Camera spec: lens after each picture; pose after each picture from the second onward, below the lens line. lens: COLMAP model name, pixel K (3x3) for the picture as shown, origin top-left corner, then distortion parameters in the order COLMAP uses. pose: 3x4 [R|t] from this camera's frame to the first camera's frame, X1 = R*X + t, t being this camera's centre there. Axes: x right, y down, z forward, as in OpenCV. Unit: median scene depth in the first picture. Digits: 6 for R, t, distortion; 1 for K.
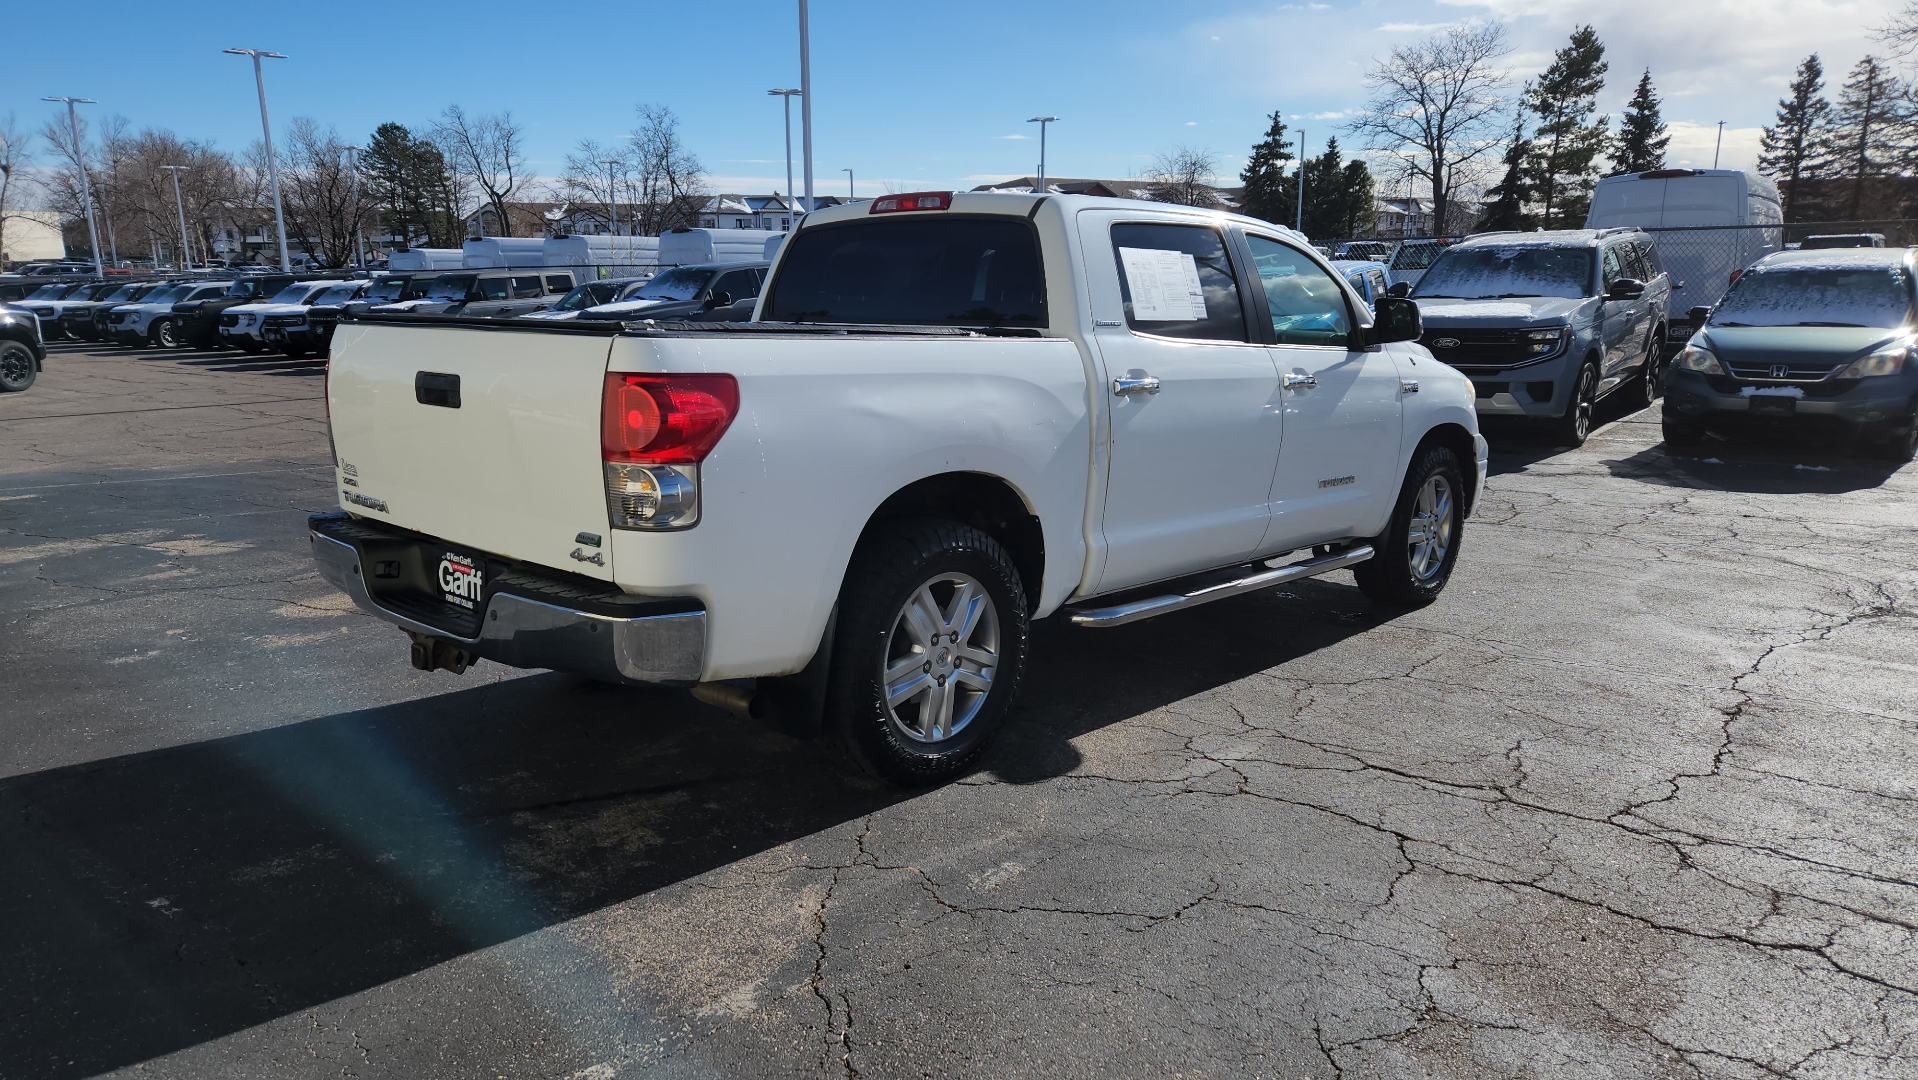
lens RADIAL K [[1286.0, 0, 921.7], [0, 1286.0, 552.4], [0, 0, 1]] dist [0.073914, -0.056881]
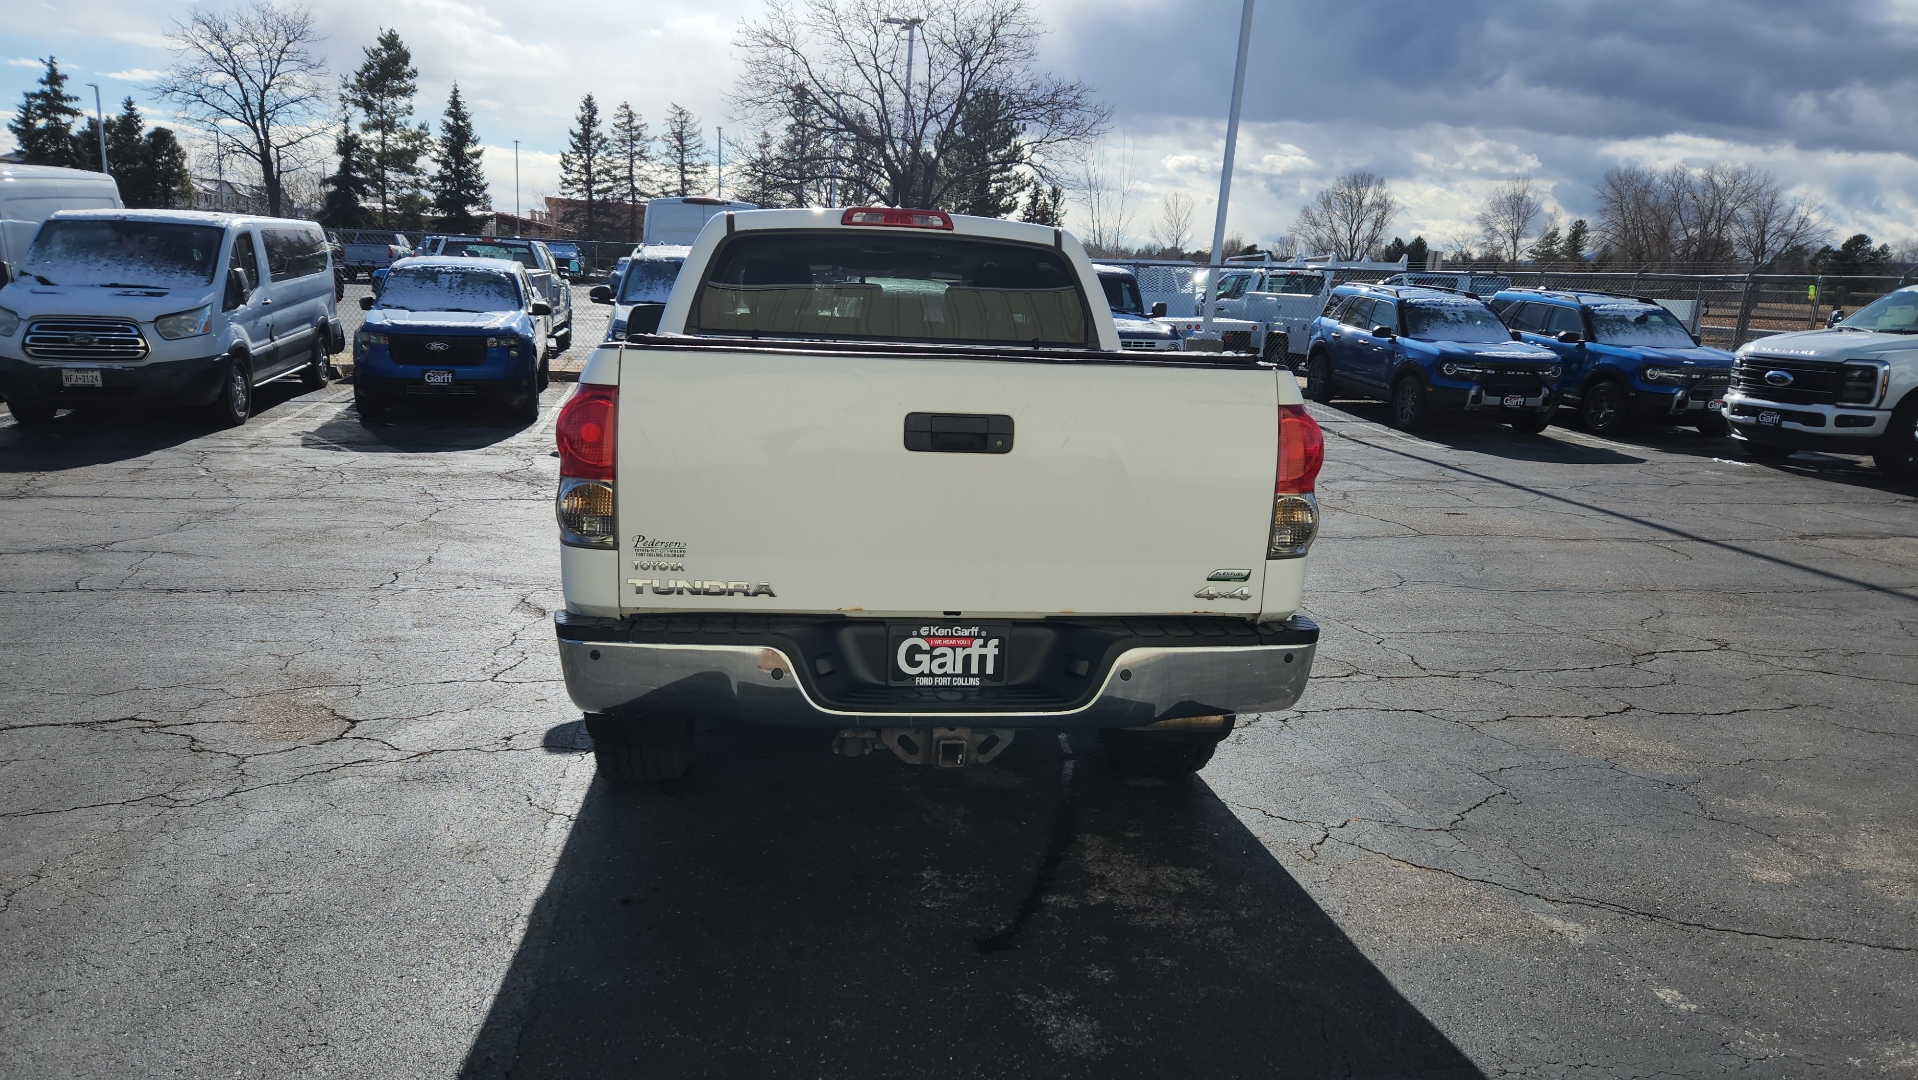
lens RADIAL K [[1284.8, 0, 926.3], [0, 1284.8, 548.3], [0, 0, 1]] dist [0.082988, -0.063704]
pose [[0.641474, -0.118745, 0.757899, -0.064341], [0.115087, 0.991663, 0.057962, -0.006398], [-0.758463, 0.050043, 0.649792, 0.029984]]
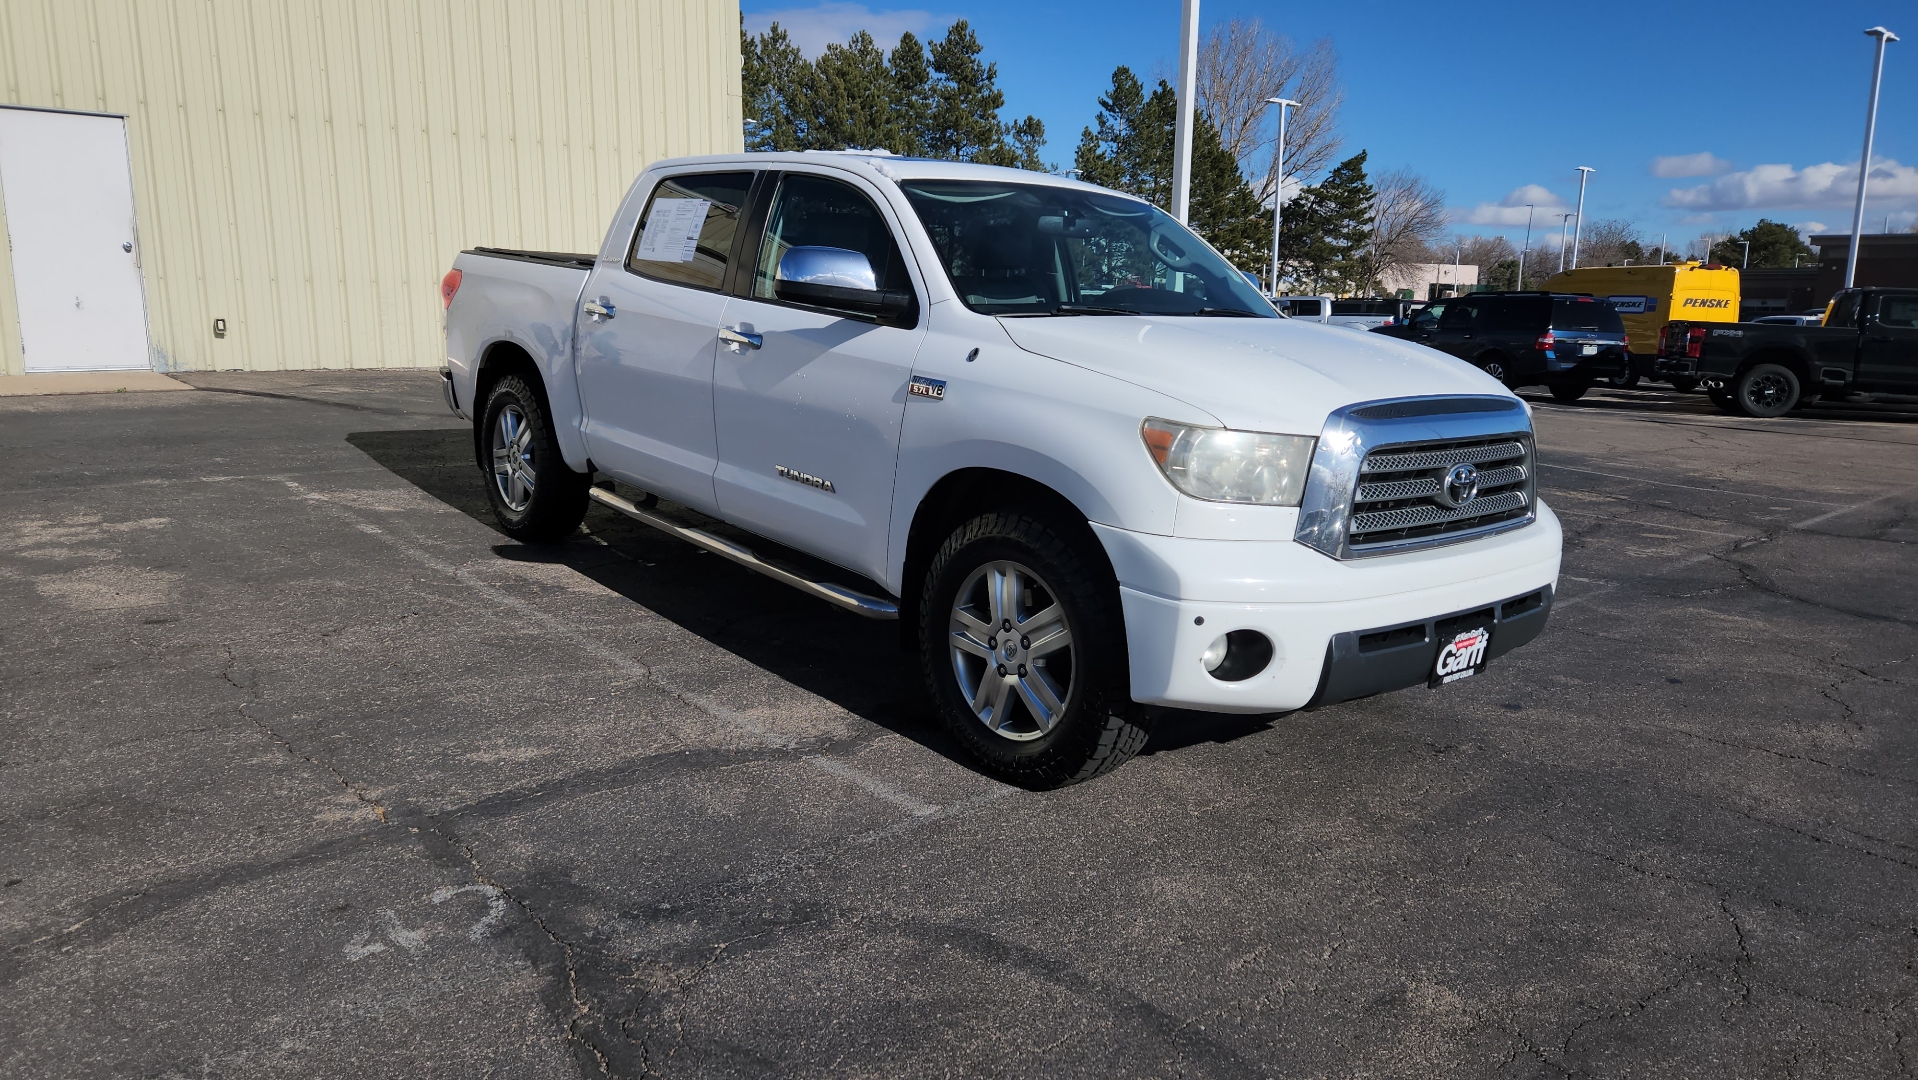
lens RADIAL K [[1273.4, 0, 914.4], [0, 1273.4, 540.1], [0, 0, 1]] dist [0.078009, -0.059524]
pose [[-0.122443, 0.195186, -0.973093, 0.104756], [-0.240792, 0.945334, 0.219916, -0.020104], [0.962822, 0.261240, -0.068751, 0.109612]]
